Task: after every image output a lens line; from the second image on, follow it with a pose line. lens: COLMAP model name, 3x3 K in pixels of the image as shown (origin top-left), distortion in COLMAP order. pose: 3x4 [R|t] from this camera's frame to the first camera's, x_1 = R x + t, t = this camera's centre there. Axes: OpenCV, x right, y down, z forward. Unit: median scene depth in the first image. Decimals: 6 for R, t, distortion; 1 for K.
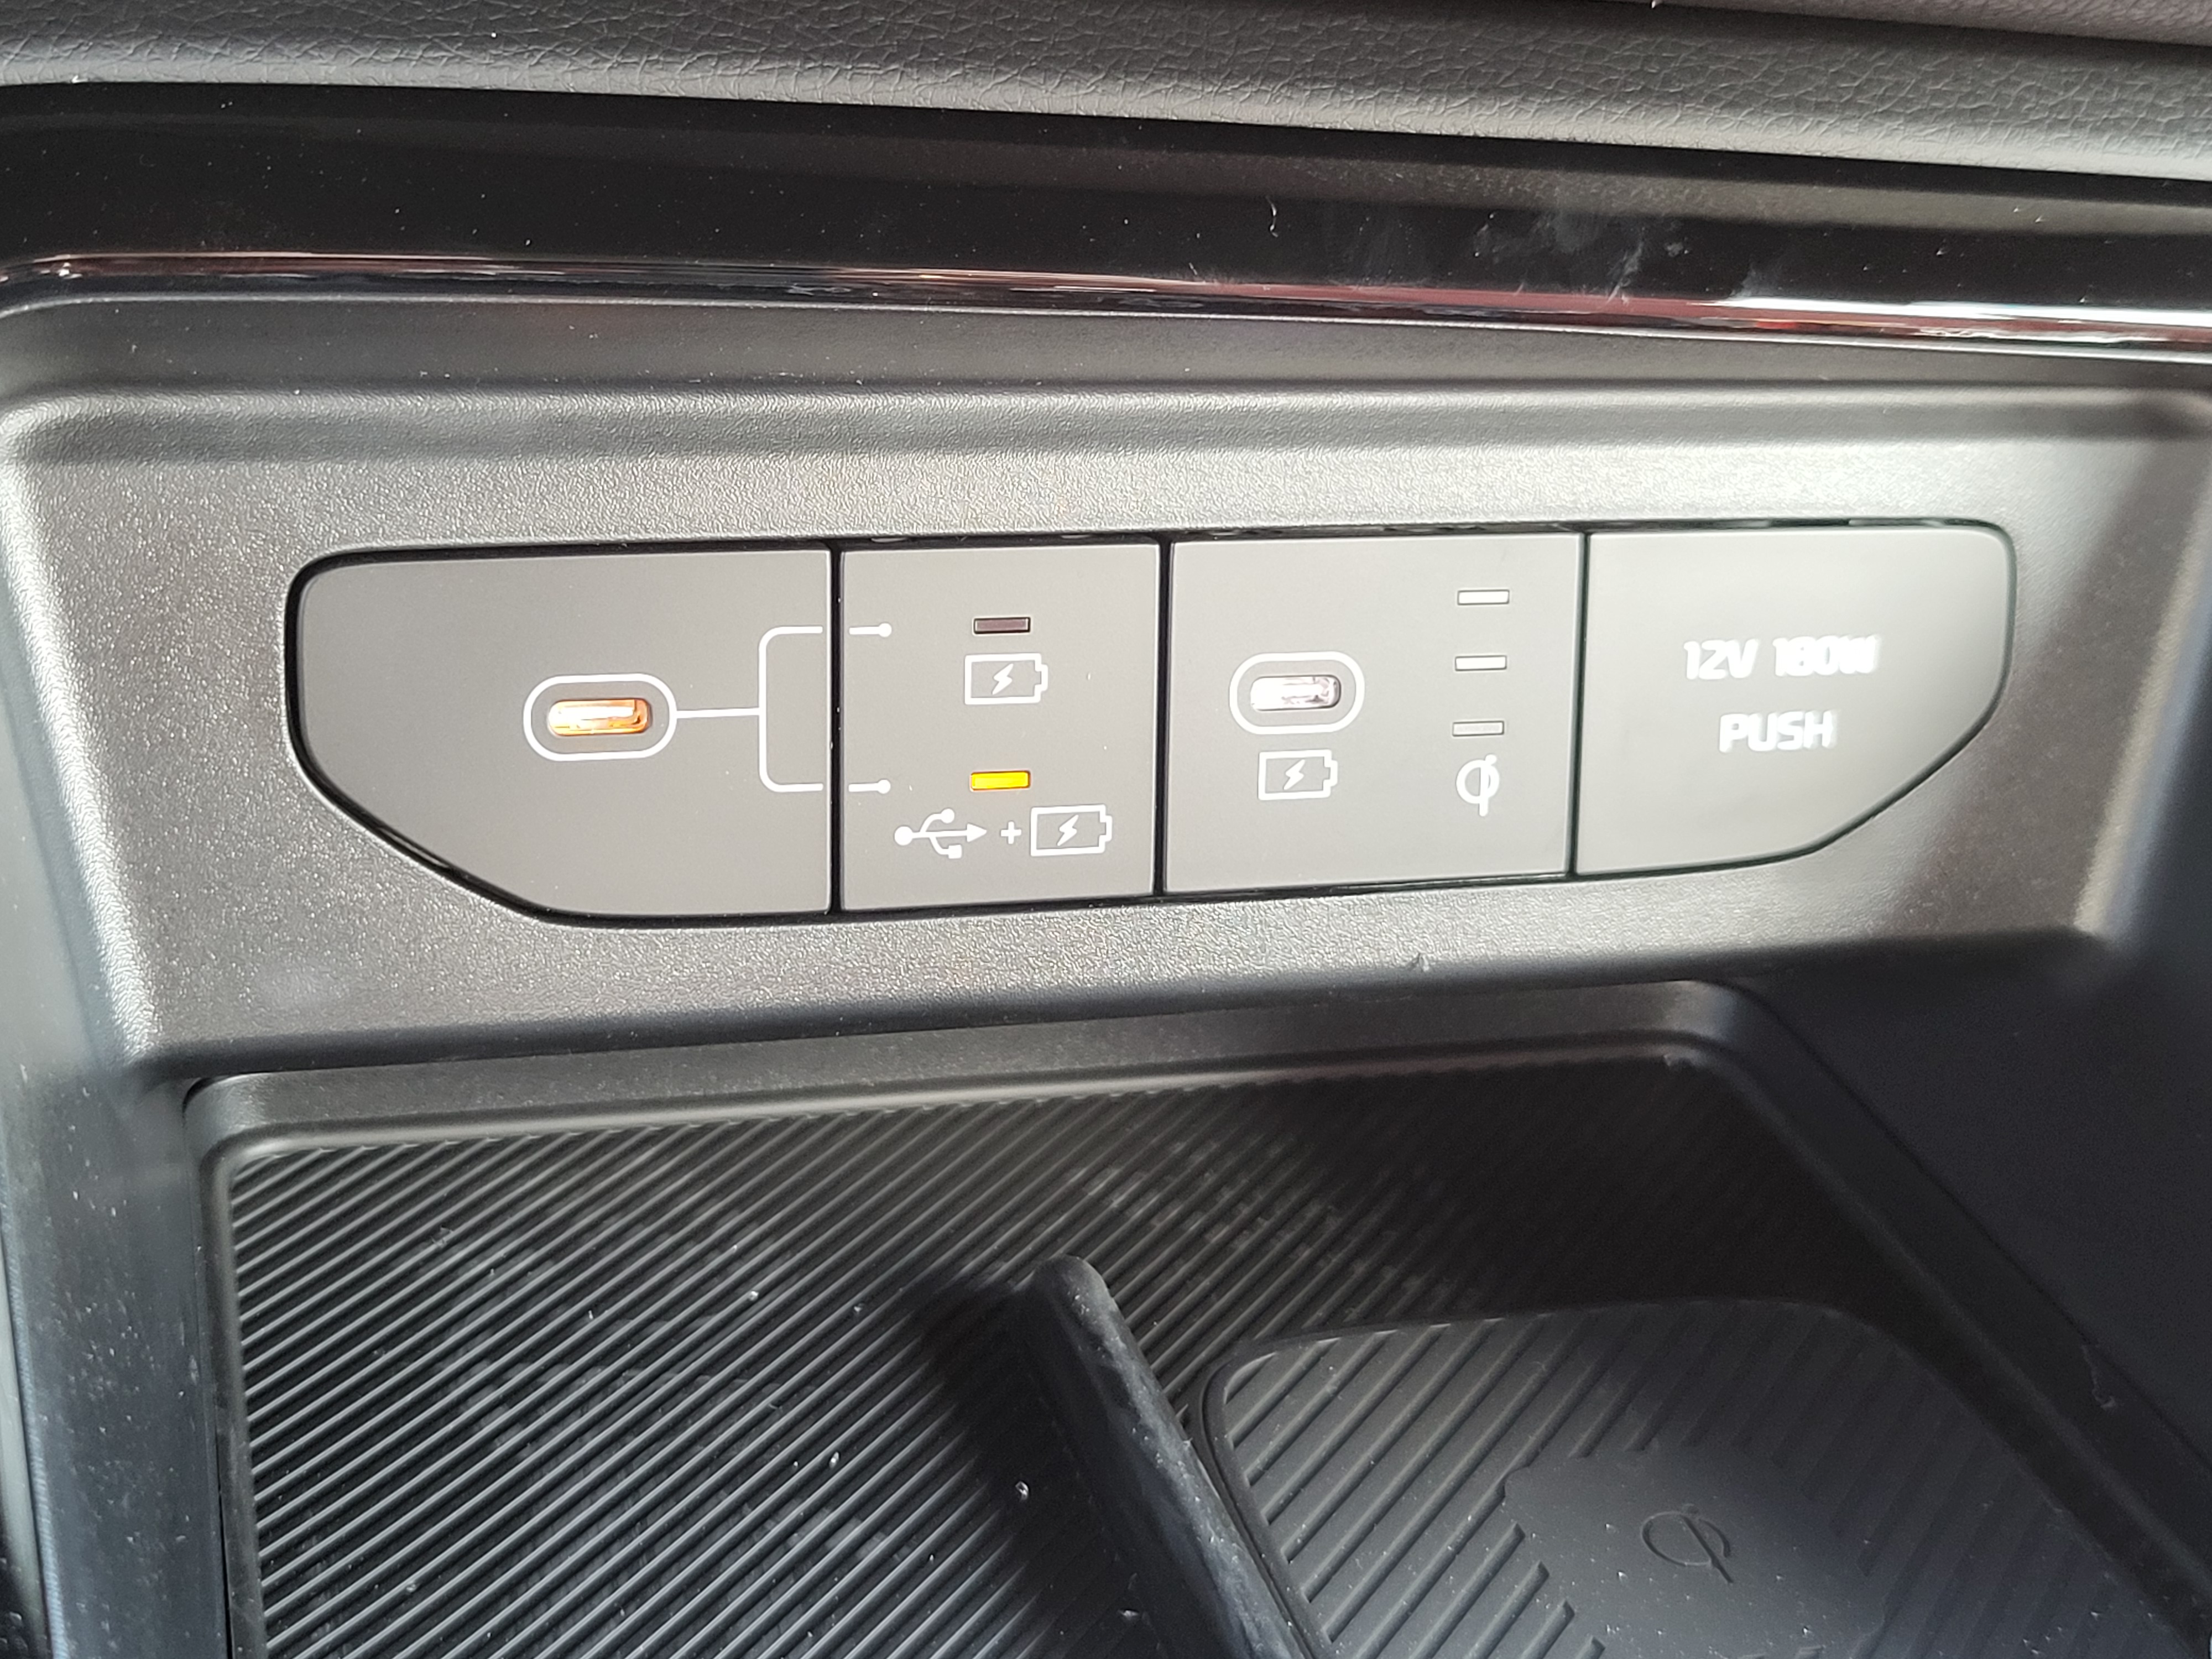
lens RADIAL K [[3449.0, 0, 1106.0], [0, 3449.0, 829.5], [0, 0, 1]] dist [0.013532, 0.039079]
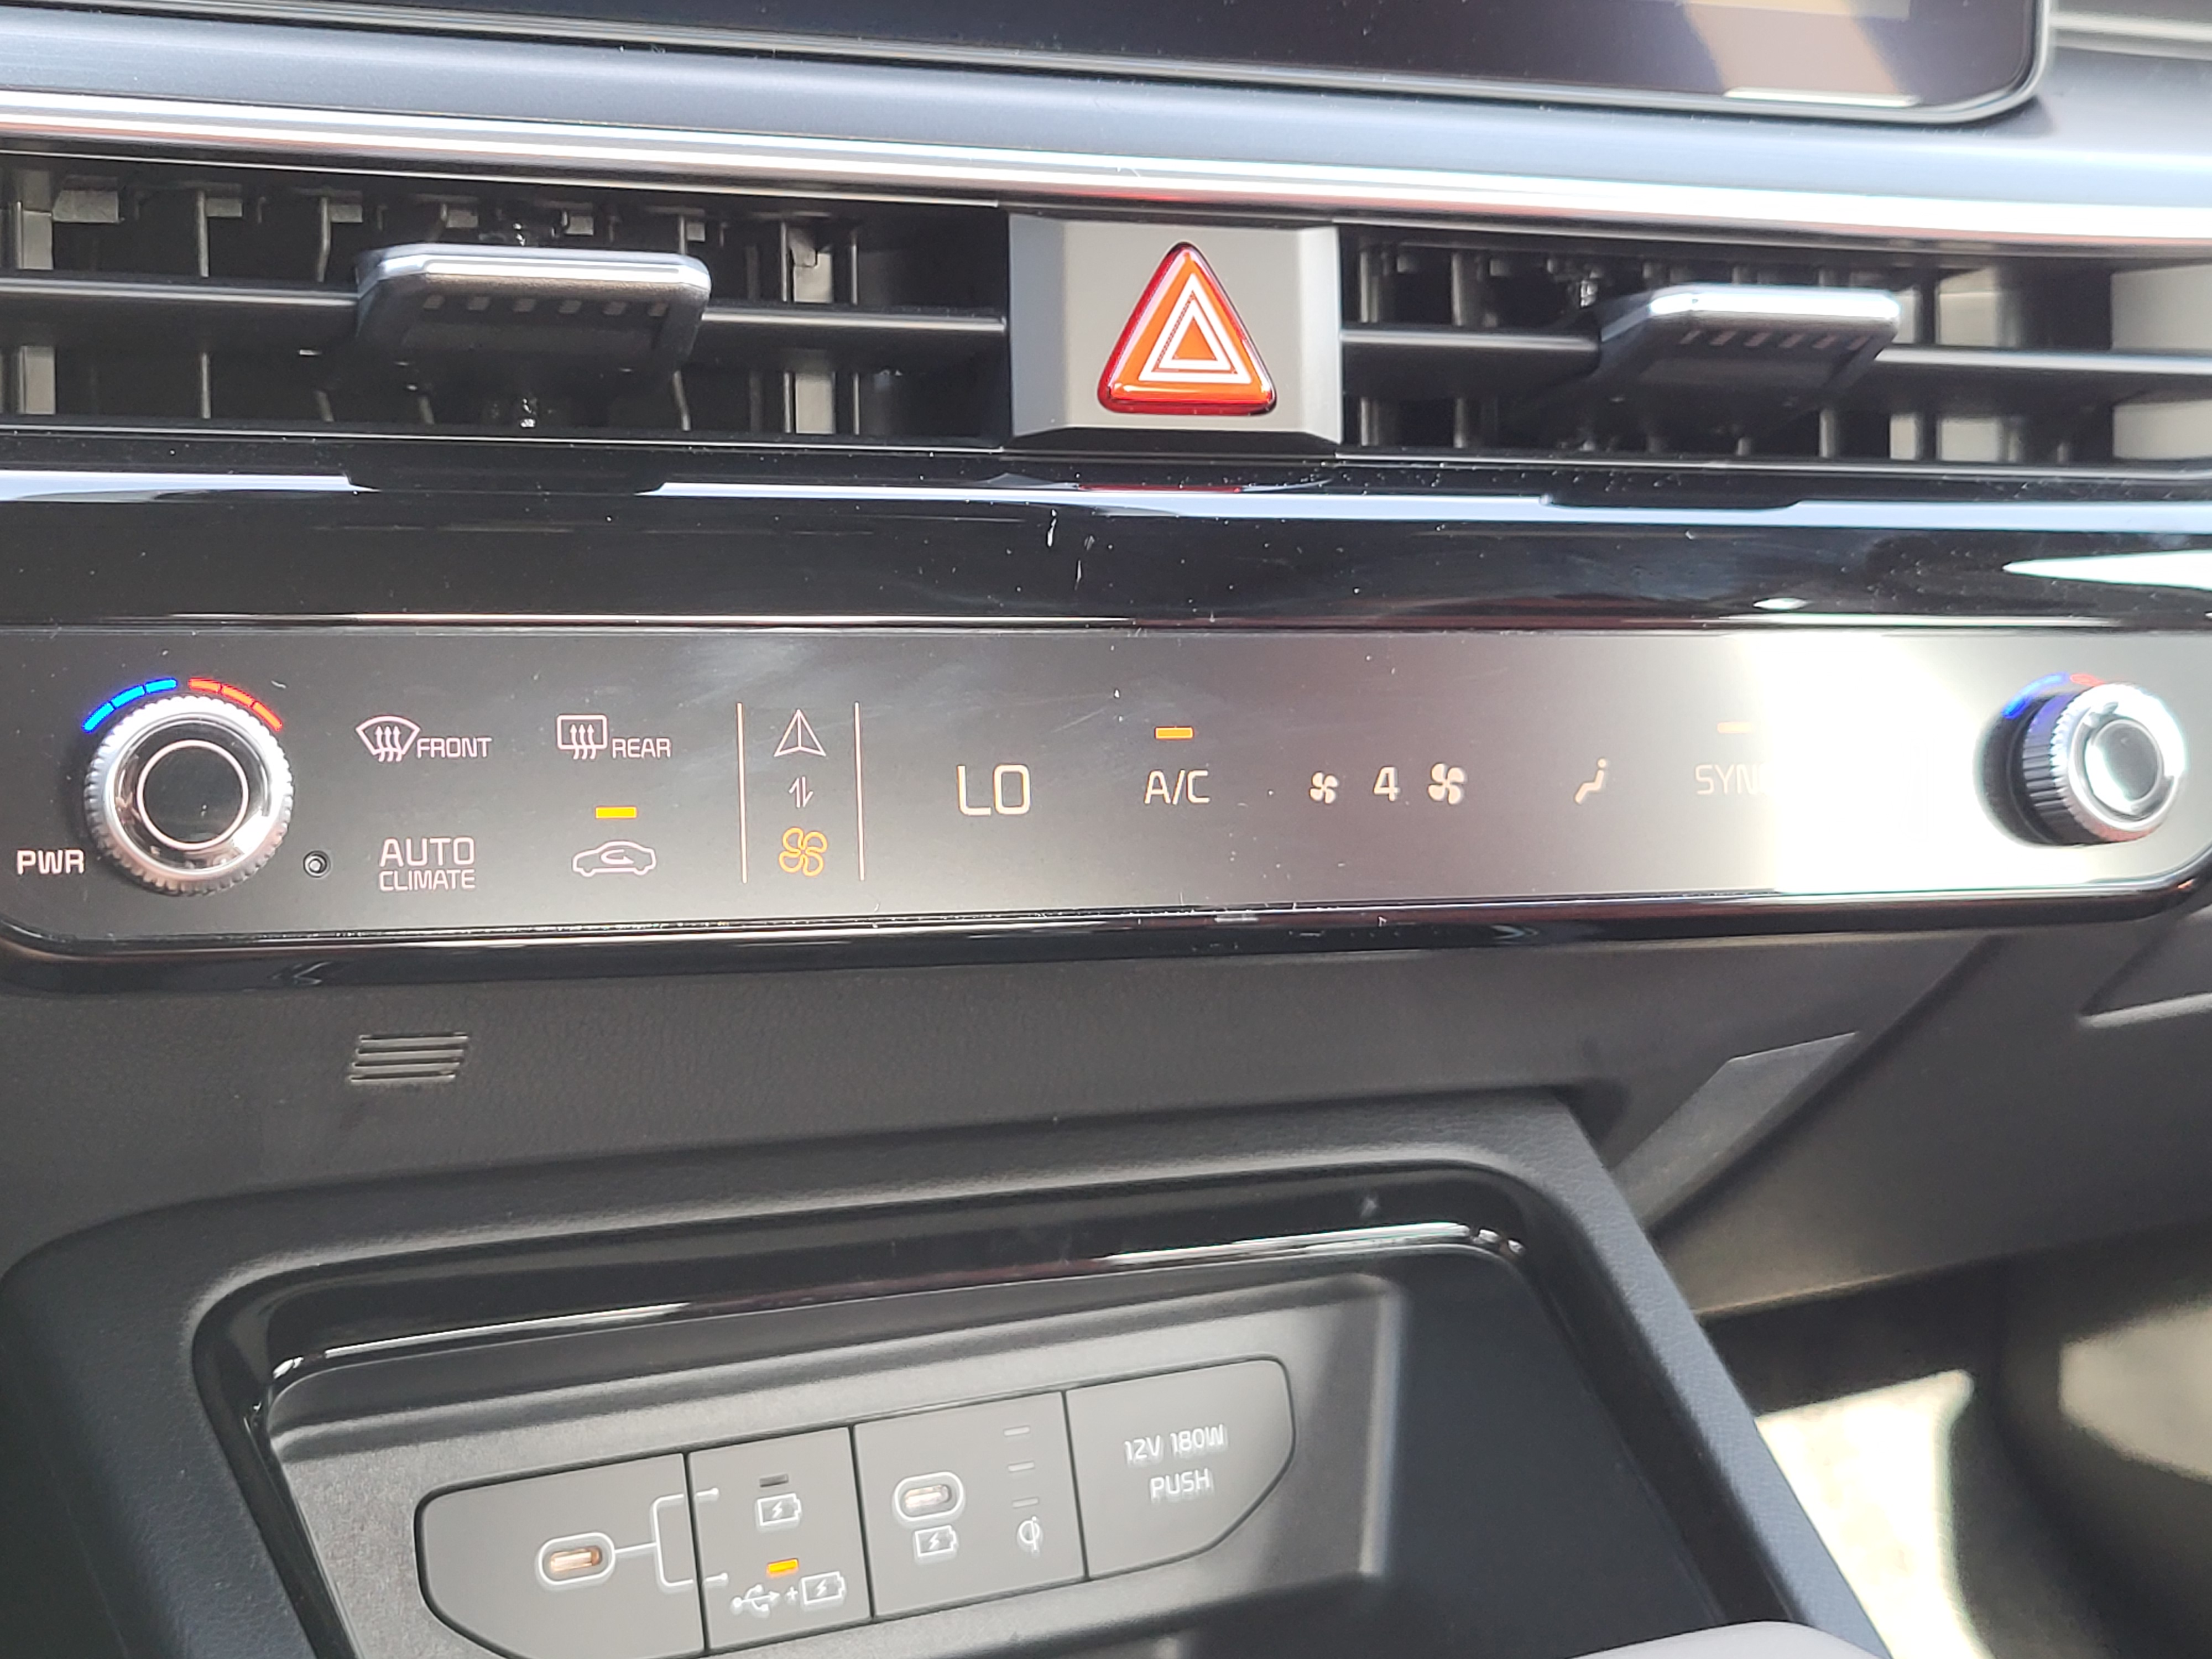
lens RADIAL K [[3449.0, 0, 1106.0], [0, 3449.0, 829.5], [0, 0, 1]] dist [0.013532, 0.039079]
pose [[0.972211, -0.119474, 0.201323, -0.189824], [0.175434, 0.941233, -0.288624, 0.181169], [-0.155009, 0.315922, 0.936037, -0.909089]]
